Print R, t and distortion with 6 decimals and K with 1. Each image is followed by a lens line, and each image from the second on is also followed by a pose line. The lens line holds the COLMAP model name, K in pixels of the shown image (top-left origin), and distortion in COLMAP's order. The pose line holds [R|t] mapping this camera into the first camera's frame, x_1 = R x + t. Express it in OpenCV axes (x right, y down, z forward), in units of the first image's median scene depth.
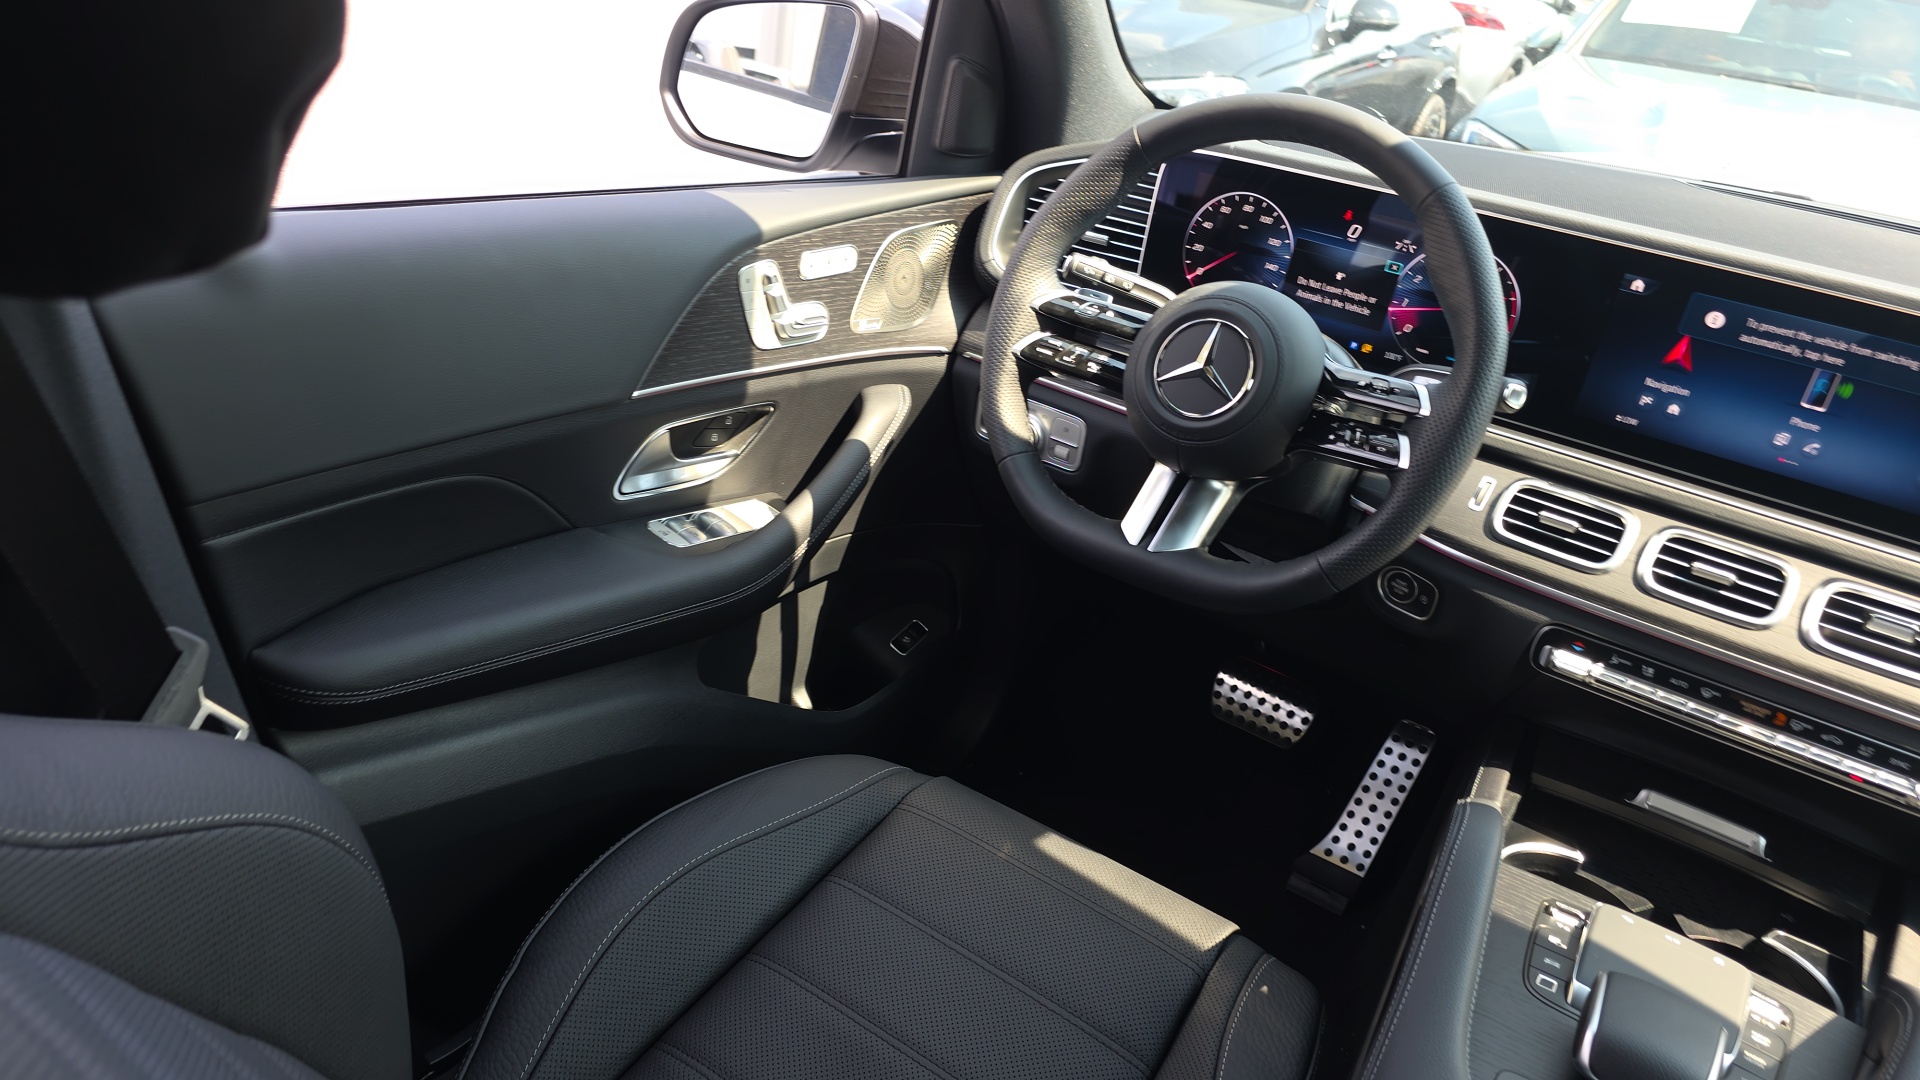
lens RADIAL K [[1295.3, 0, 962.5], [0, 1295.3, 559.8], [0, 0, 1]] dist [0.051794, -0.051400]
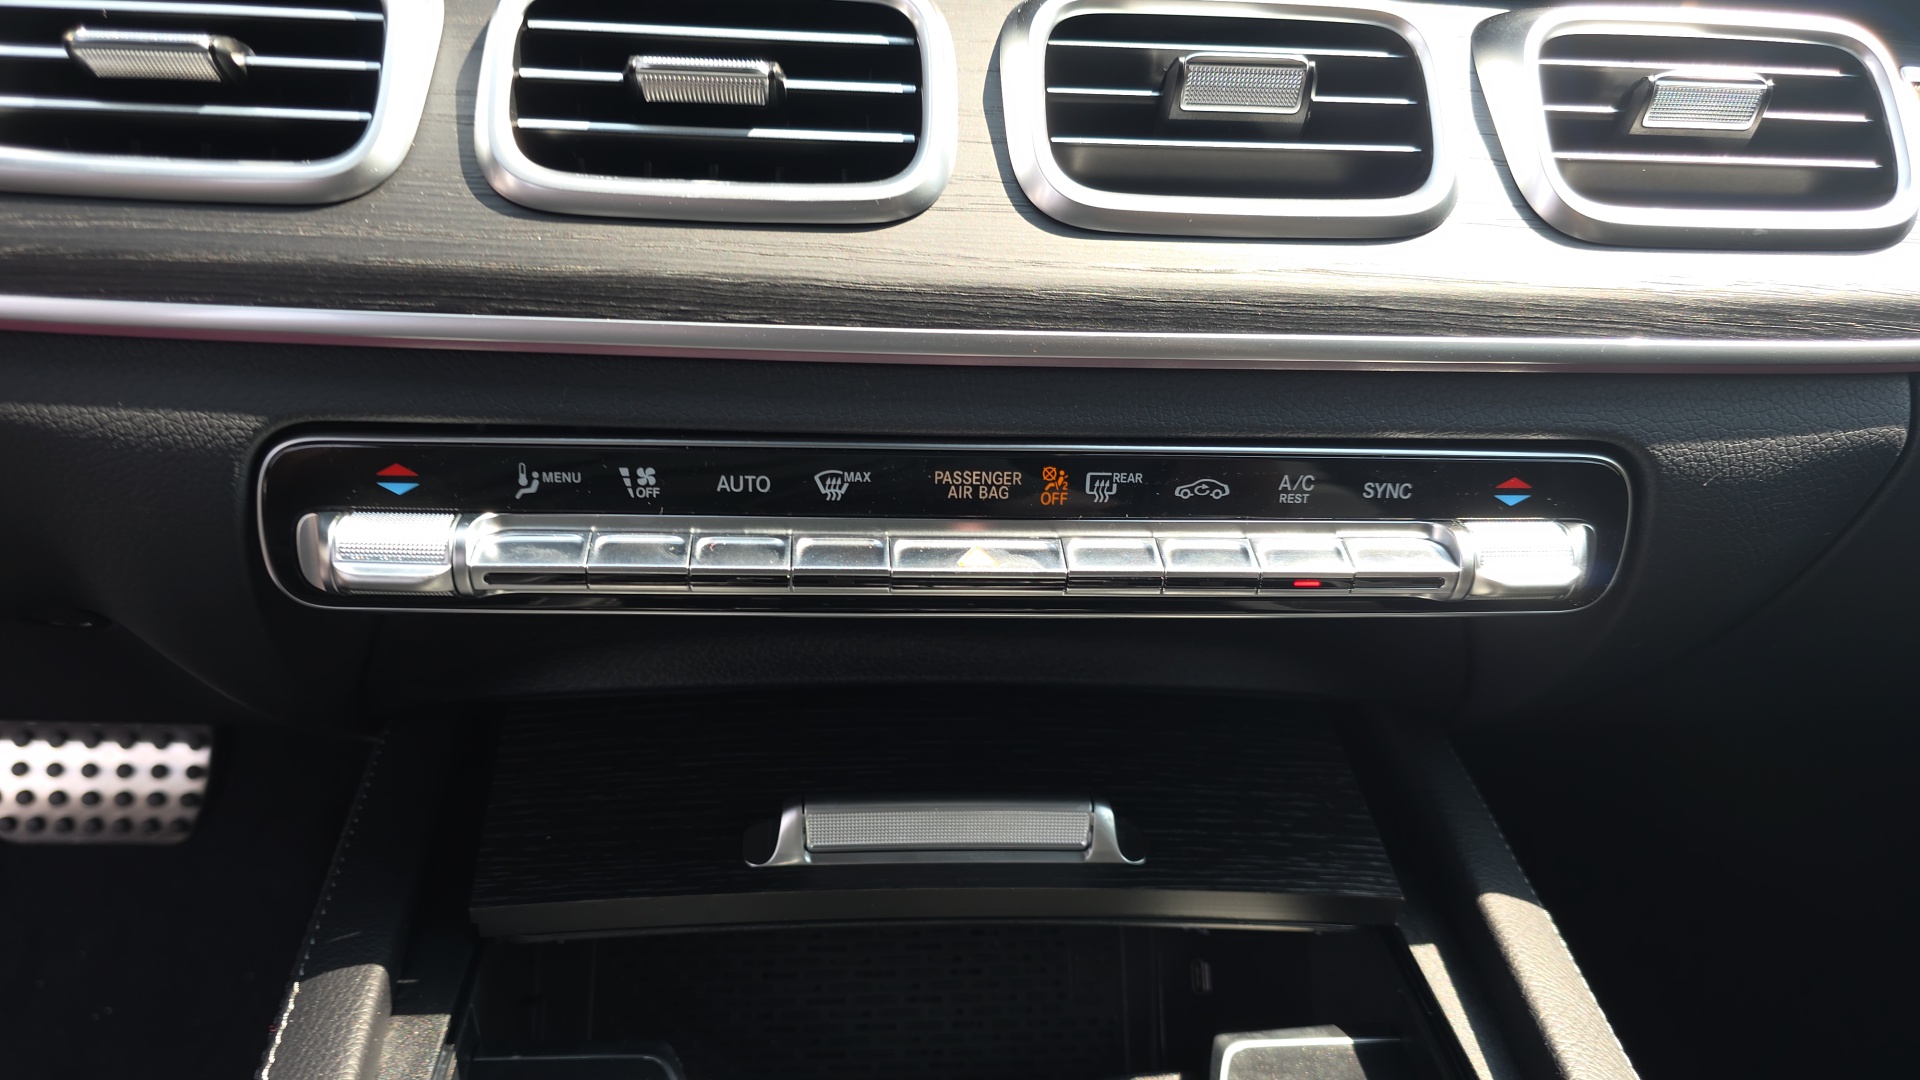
lens RADIAL K [[1334.9, 0, 945.6], [0, 1334.9, 545.7], [0, 0, 1]] dist [0.037084, -0.061831]
pose [[0.780716, -0.387116, 0.490534, 0.403922], [0.326201, 0.922027, 0.208467, 0.055682], [-0.532987, -0.002741, 0.846119, 0.679374]]
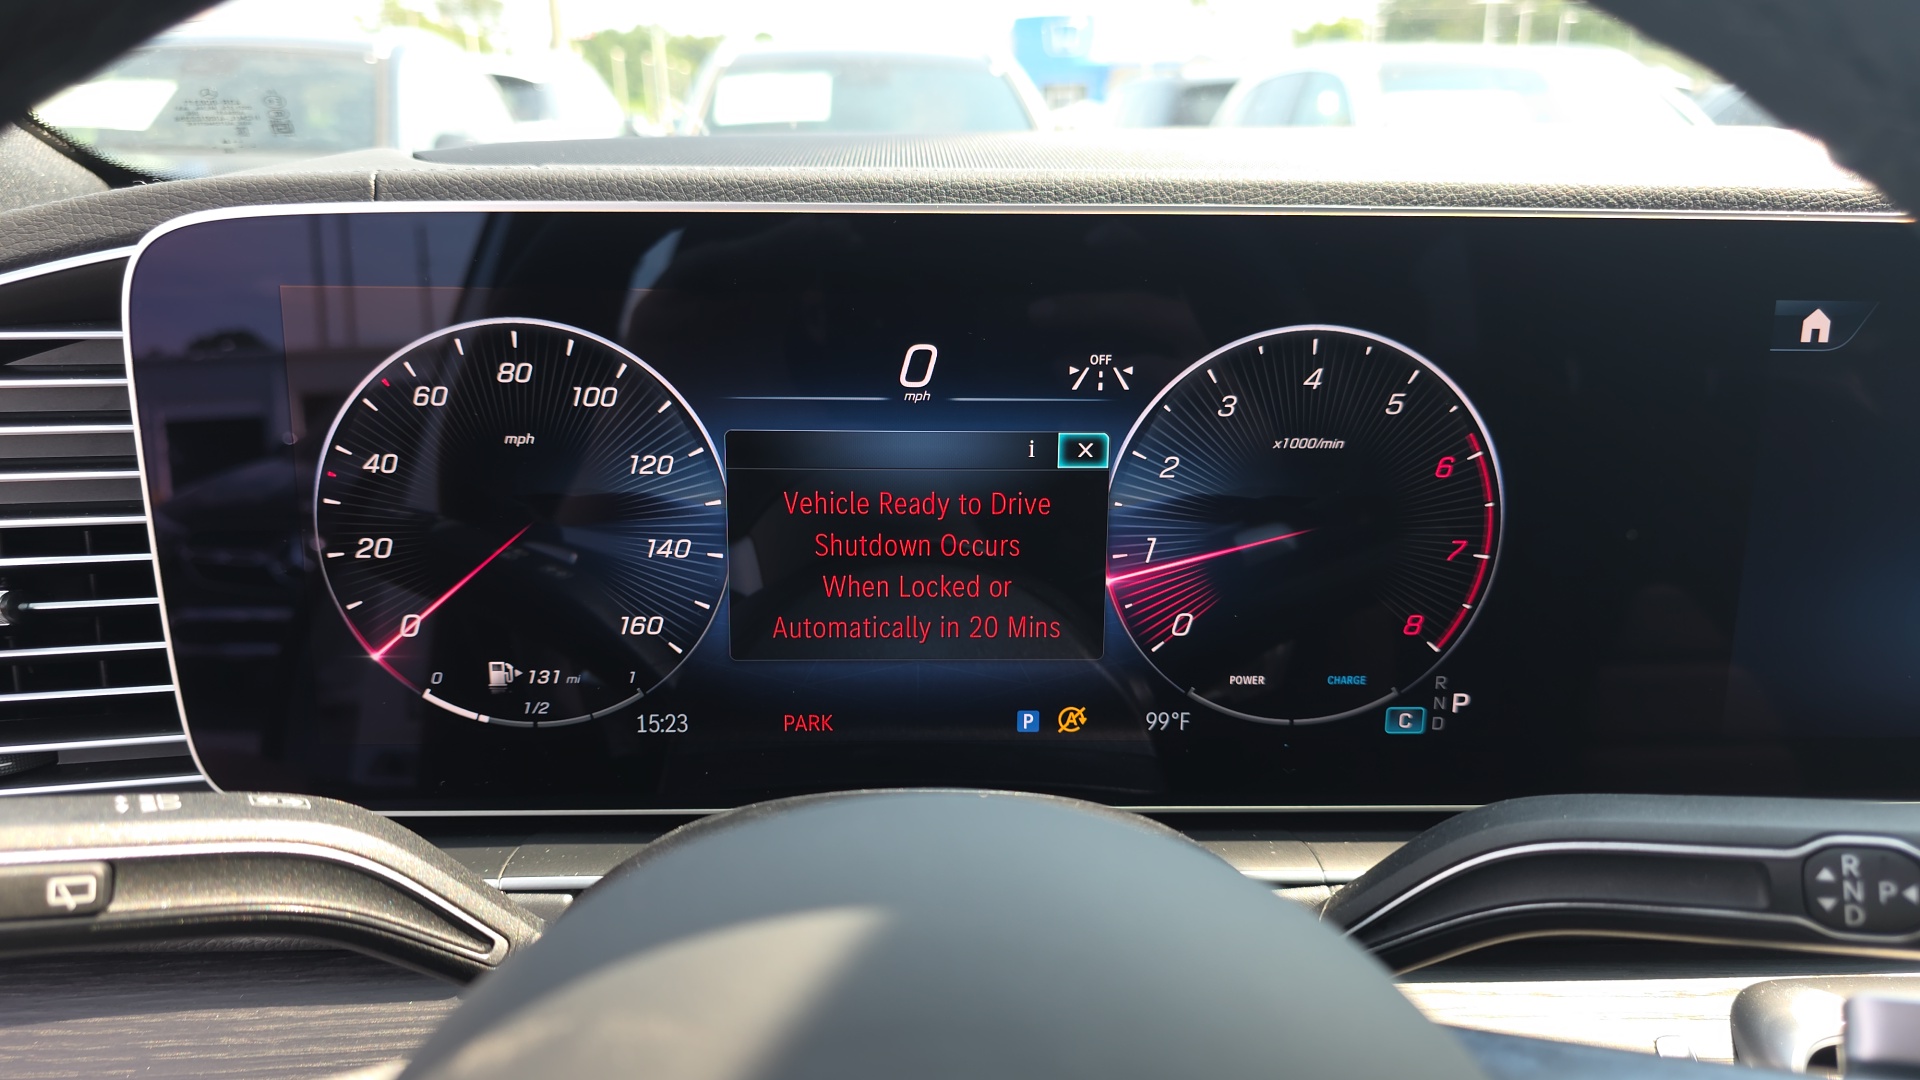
lens RADIAL K [[1334.9, 0, 945.6], [0, 1334.9, 545.7], [0, 0, 1]] dist [0.037084, -0.061831]
pose [[0.796395, -0.288780, 0.531377, 0.149307], [0.353256, 0.935287, -0.021150, -0.224848], [-0.490882, 0.204556, 0.846872, 0.823247]]
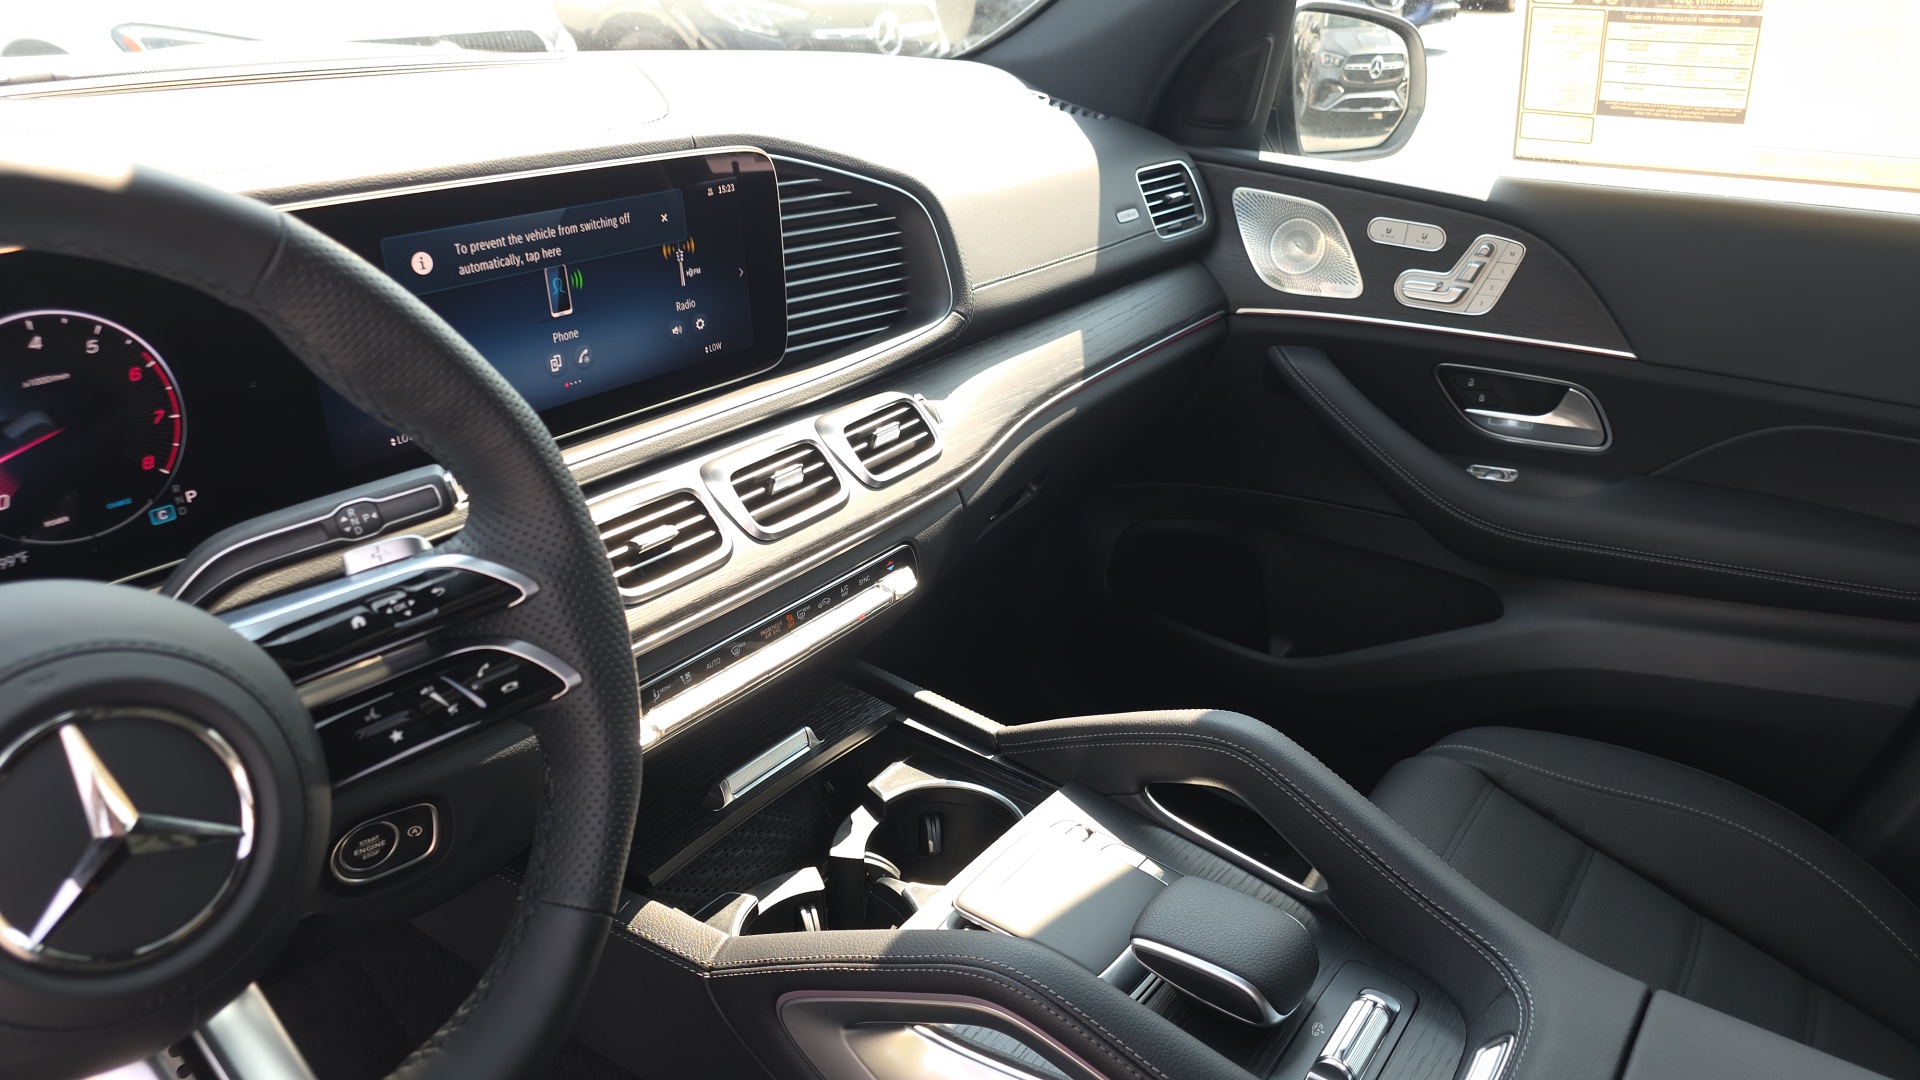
lens RADIAL K [[1304.0, 0, 956.9], [0, 1304.0, 524.0], [0, 0, 1]] dist [0.034159, -0.039587]
pose [[0.036771, -0.537078, 0.842731, -0.083666], [0.421002, 0.773139, 0.474356, -0.277740], [-0.906314, 0.337349, 0.254539, 0.583524]]
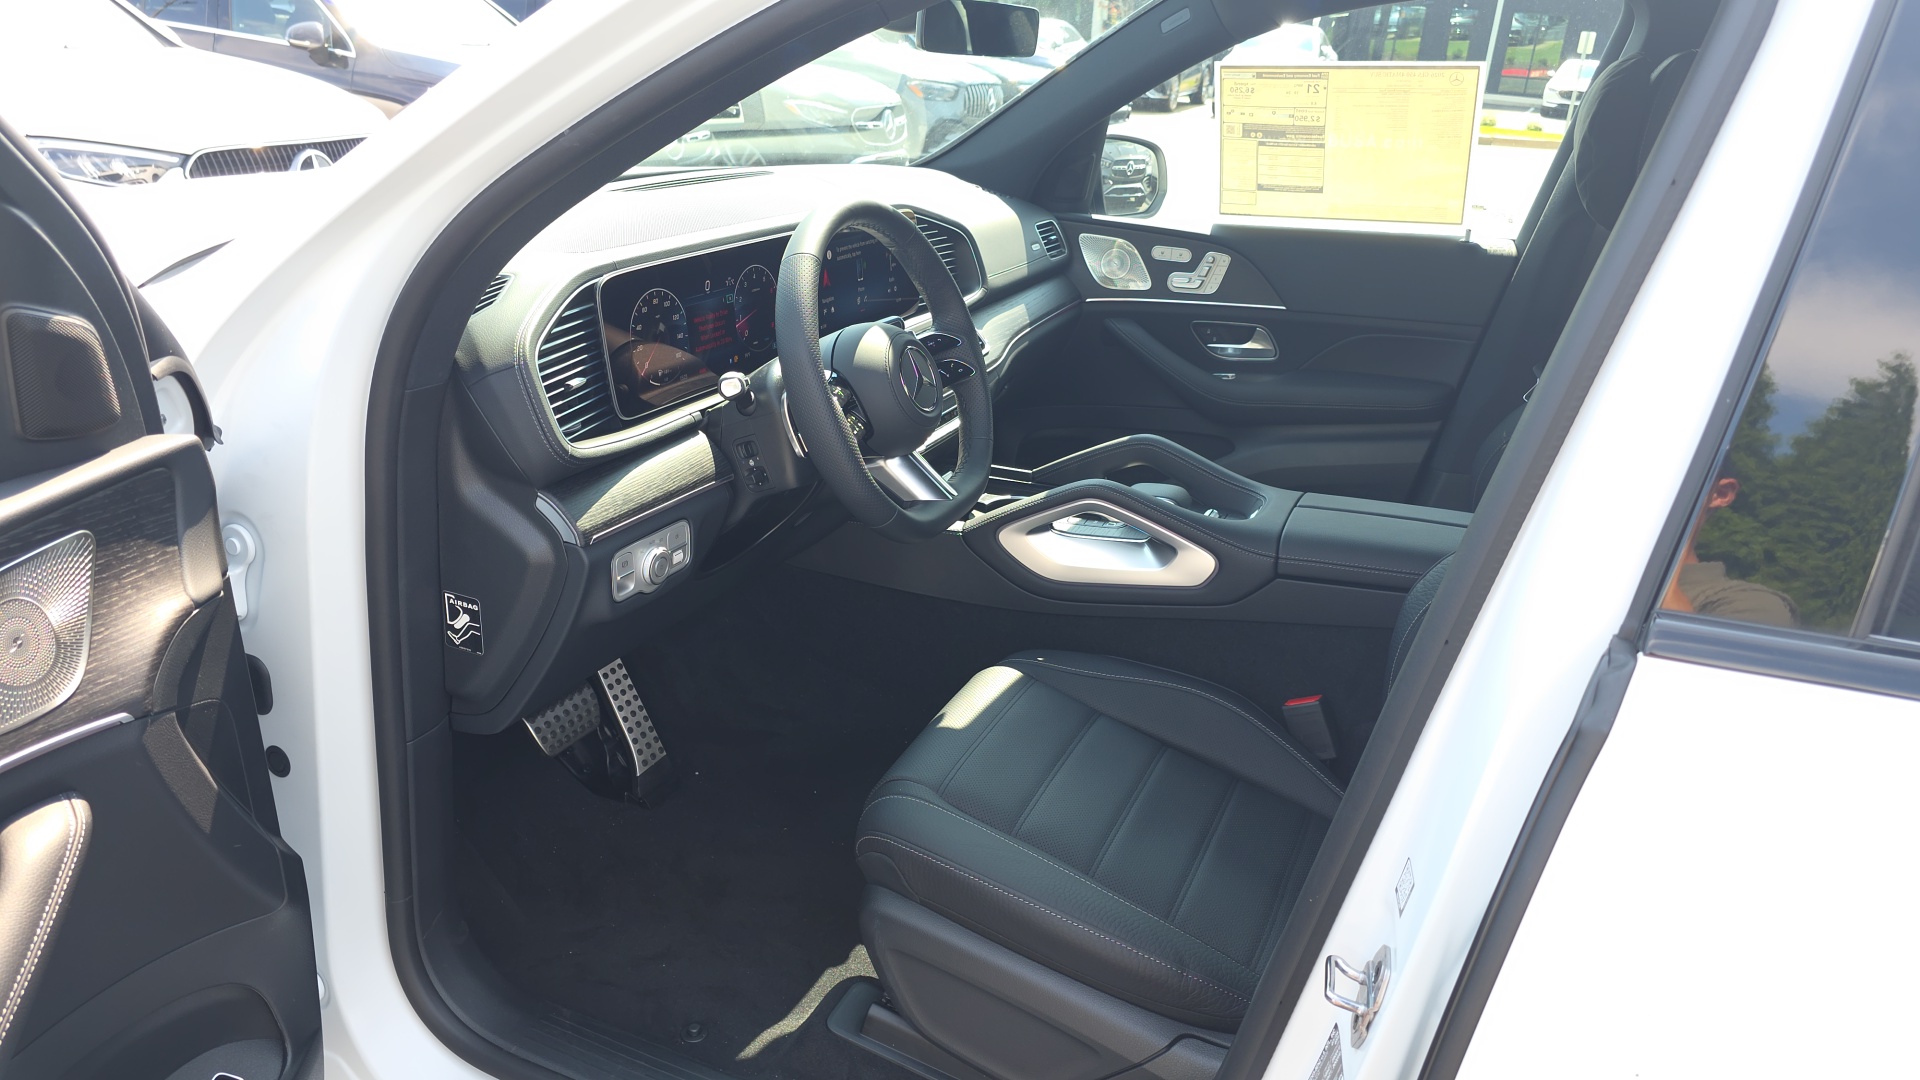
lens RADIAL K [[1298.9, 0, 972.8], [0, 1298.9, 540.3], [0, 0, 1]] dist [0.088893, -0.099356]
pose [[-0.191838, -0.484750, 0.853356, -1.107471], [0.373987, 0.767793, 0.520219, -0.703185], [-0.907376, 0.418942, 0.033999, 0.891403]]
